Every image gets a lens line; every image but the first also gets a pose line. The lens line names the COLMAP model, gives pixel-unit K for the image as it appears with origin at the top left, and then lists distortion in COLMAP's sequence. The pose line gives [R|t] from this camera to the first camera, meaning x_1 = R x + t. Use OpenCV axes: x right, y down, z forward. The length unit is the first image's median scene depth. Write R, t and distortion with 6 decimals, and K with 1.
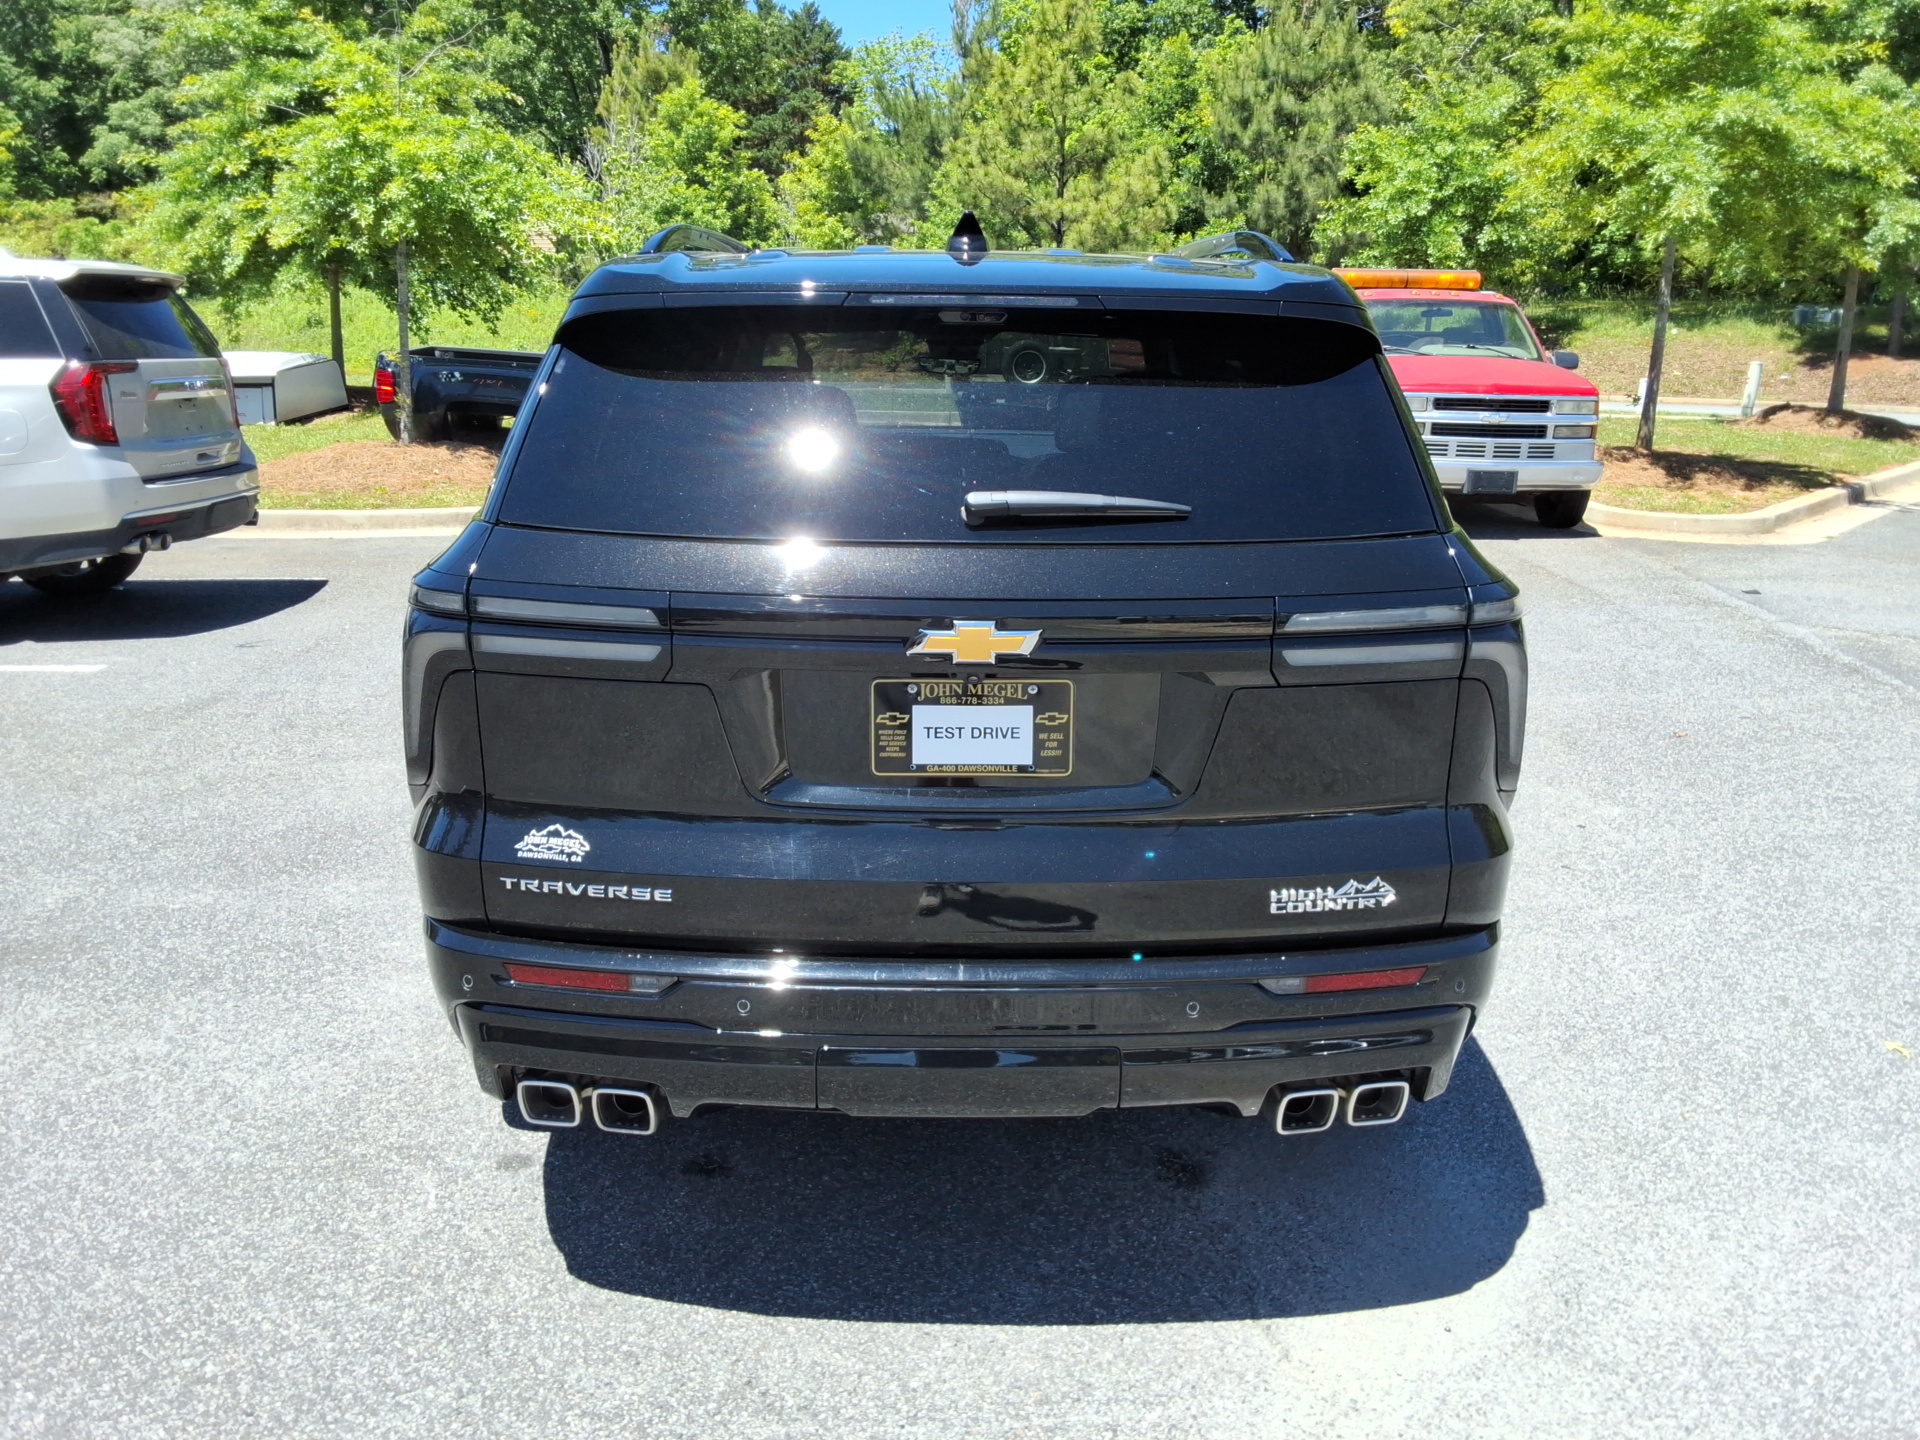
lens RADIAL K [[1525.6, 0, 974.6], [0, 1525.6, 713.9], [0, 0, 1]] dist [0.158974, -0.277197]
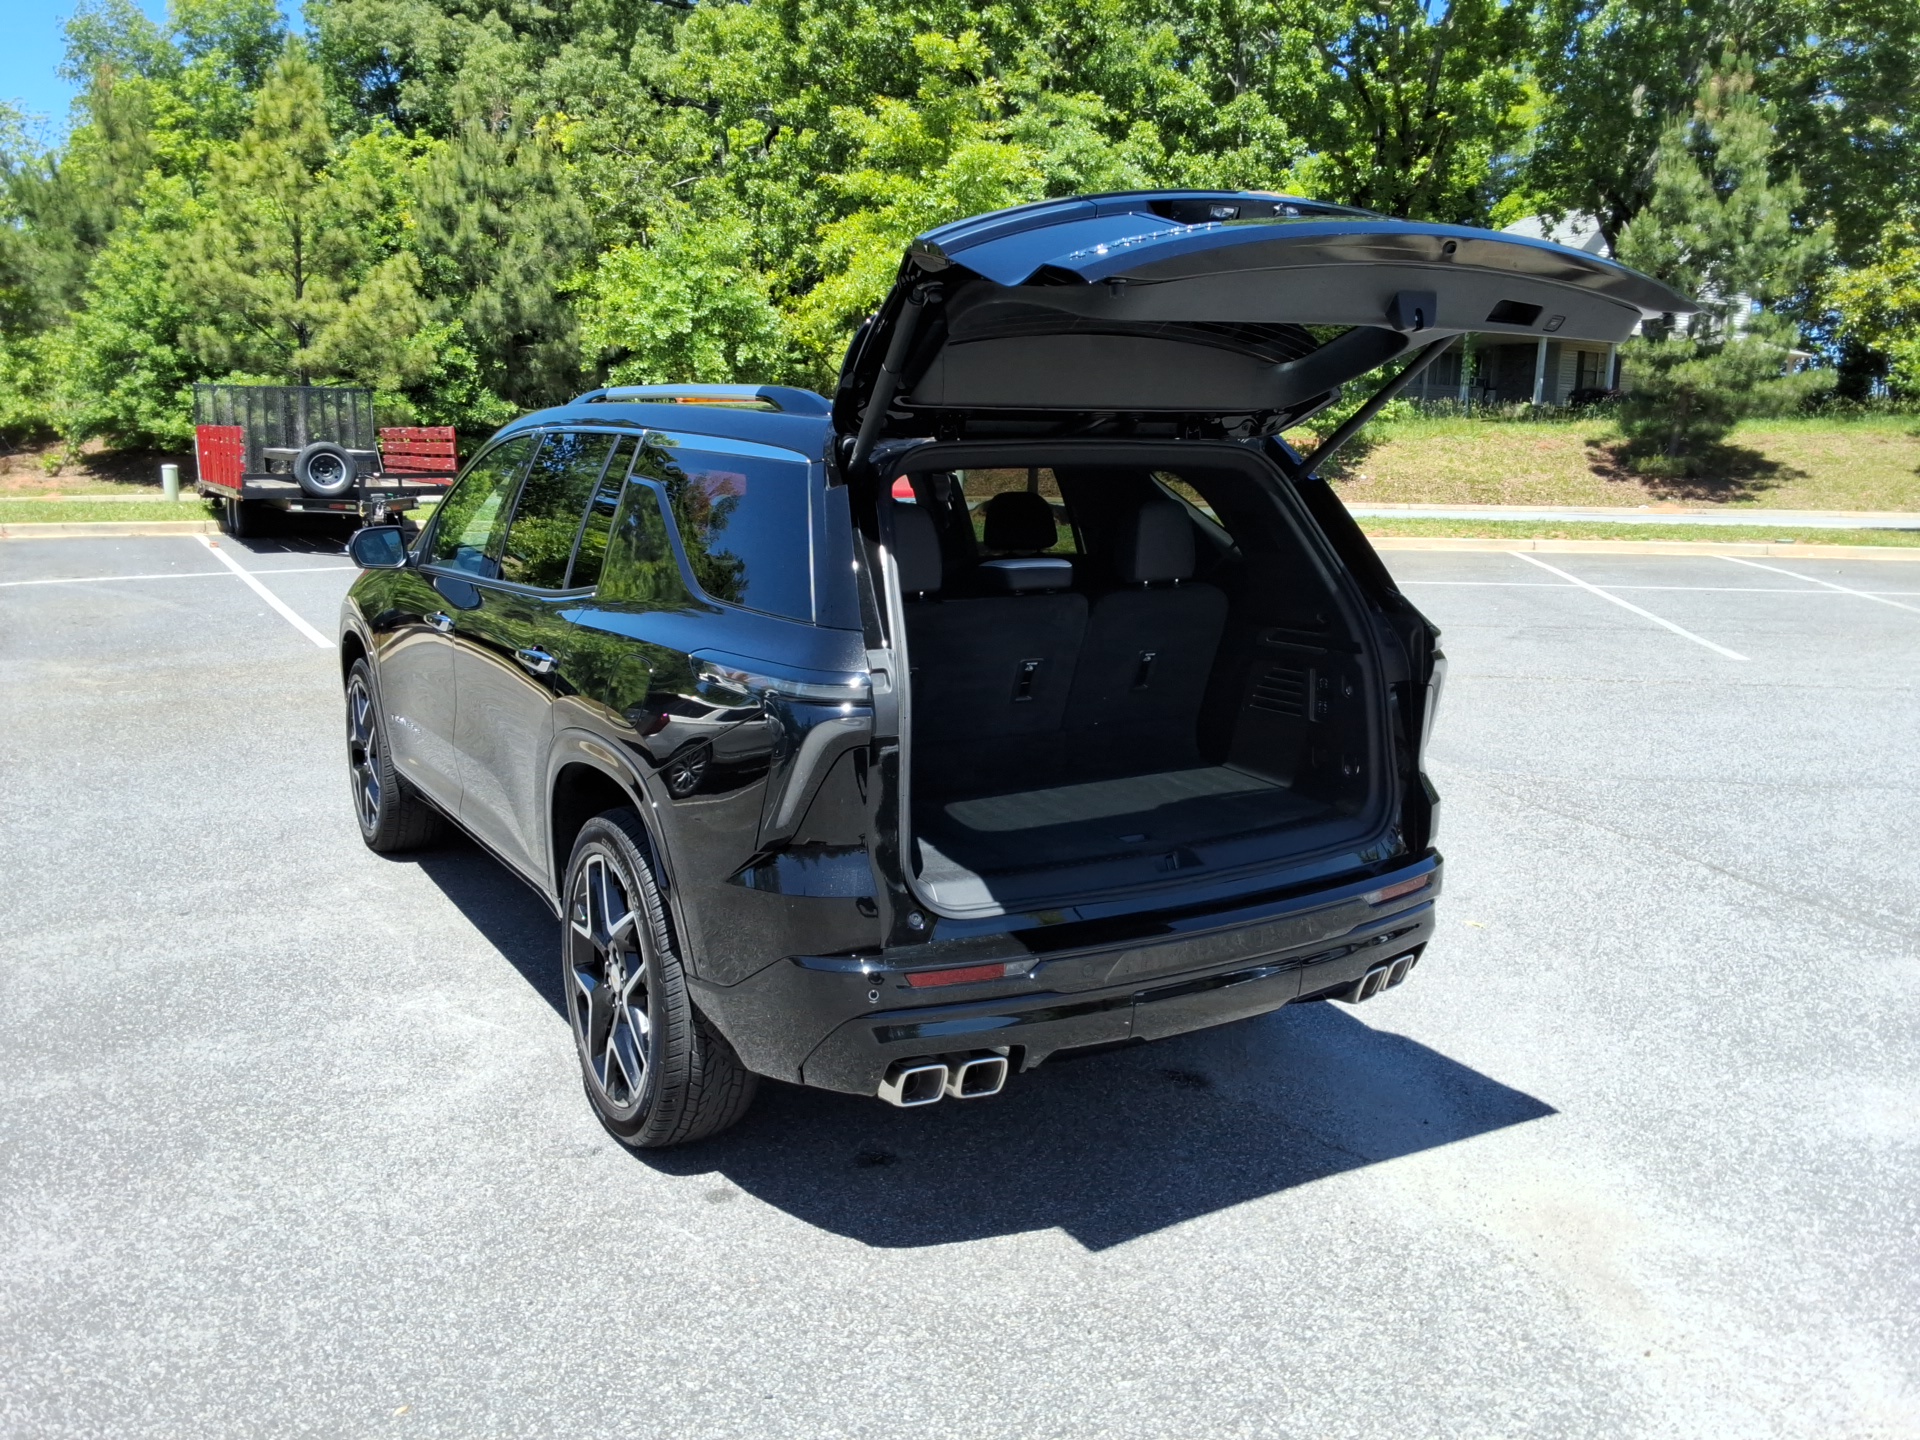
lens RADIAL K [[1551.2, 0, 964.7], [0, 1551.2, 689.2], [0, 0, 1]] dist [0.148050, -0.228281]
pose [[0.871557, -0.087262, 0.482467, -0.112127], [0.125054, 0.991052, -0.046657, -0.000592], [-0.474078, 0.100999, 0.874671, -0.021875]]
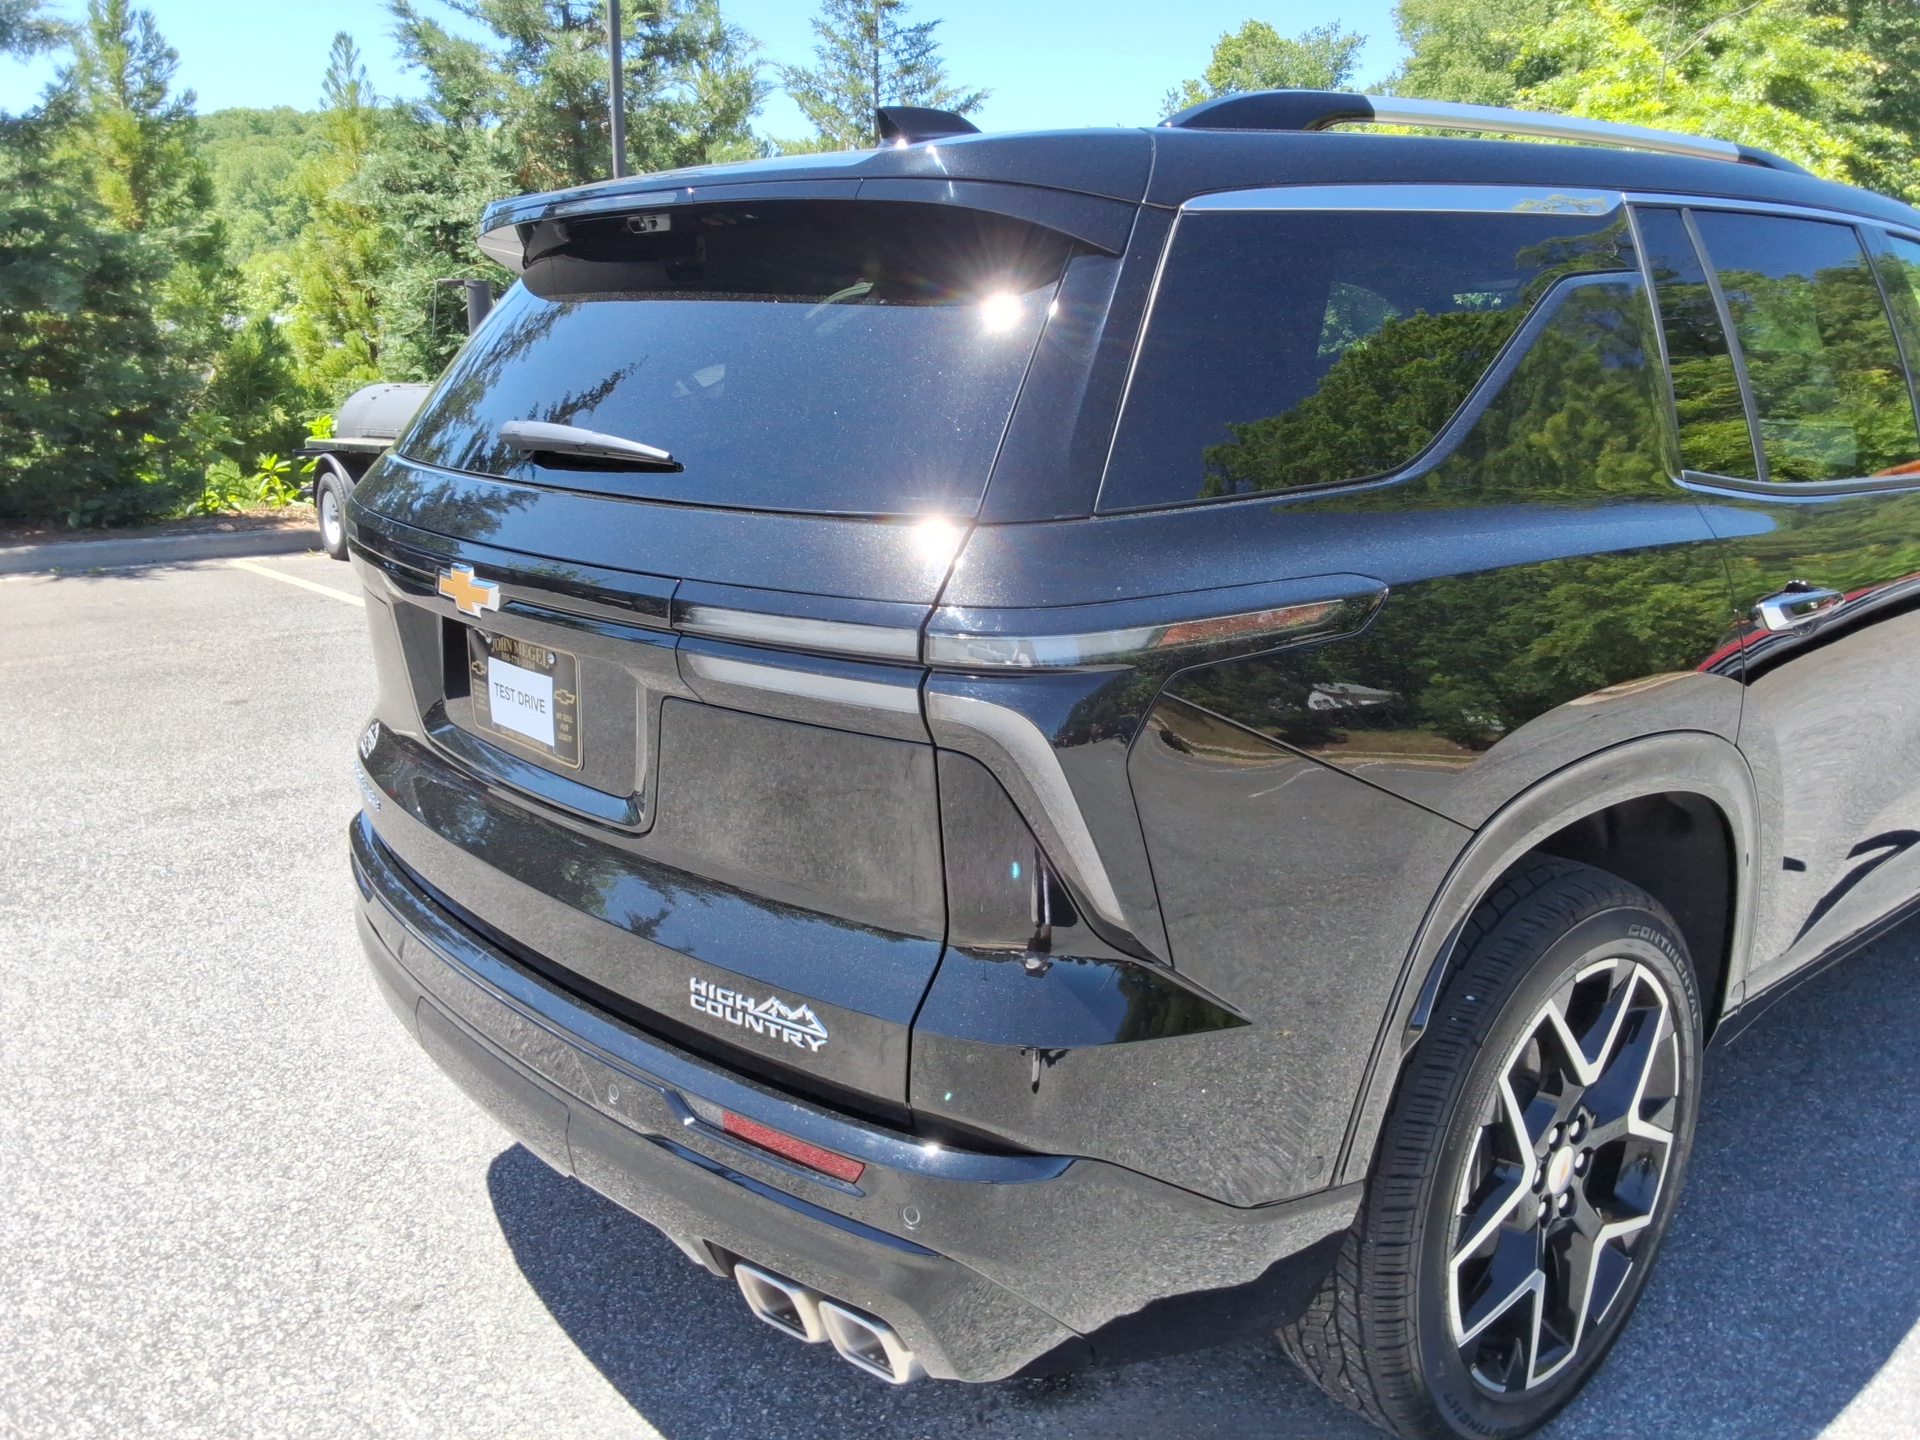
lens RADIAL K [[1560.4, 0, 982.5], [0, 1560.4, 694.7], [0, 0, 1]] dist [0.100735, -0.157982]
pose [[0.645824, 0.158293, -0.746896, 0.103994], [-0.175216, 0.982890, 0.056802, -0.010740], [0.743108, 0.094184, 0.662510, 0.074409]]
